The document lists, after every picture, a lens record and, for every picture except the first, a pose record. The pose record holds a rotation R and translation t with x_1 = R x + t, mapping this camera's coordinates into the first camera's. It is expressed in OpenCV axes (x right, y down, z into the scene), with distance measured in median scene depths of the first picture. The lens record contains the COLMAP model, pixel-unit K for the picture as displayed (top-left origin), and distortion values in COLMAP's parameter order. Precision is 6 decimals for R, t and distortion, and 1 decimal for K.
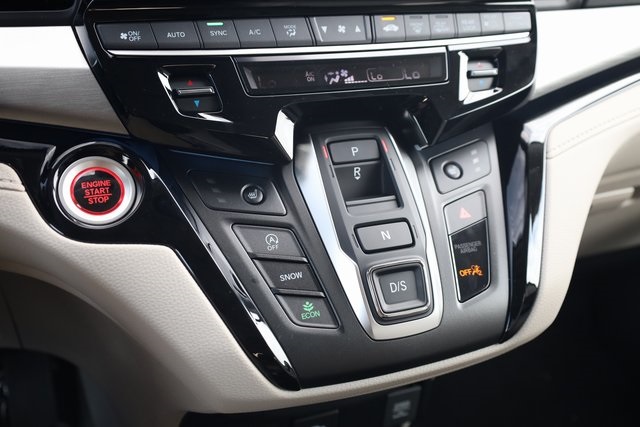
lens RADIAL K [[701.1, 0, 320.0], [0, 701.1, 213.5], [0, 0, 1]] dist [0.004524, 0.008049]
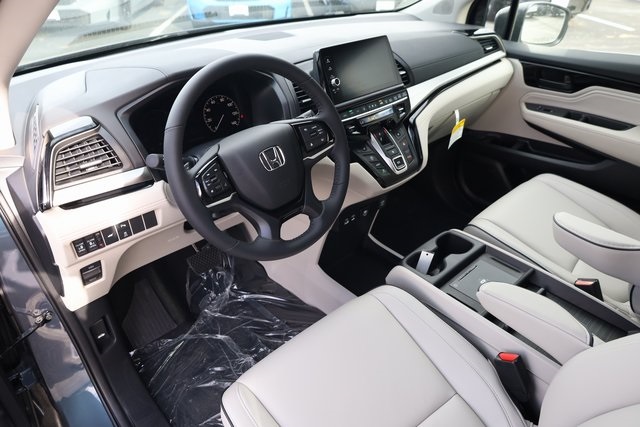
lens RADIAL K [[443.3, 0, 320.0], [0, 443.3, 213.5], [0, 0, 1]] dist [-0.007775, 0.001029]
pose [[0.932098, -0.235622, 0.275092, -1.214829], [0.202469, 0.968692, 0.143675, -0.086369], [-0.300333, -0.078222, 0.950622, -1.576507]]
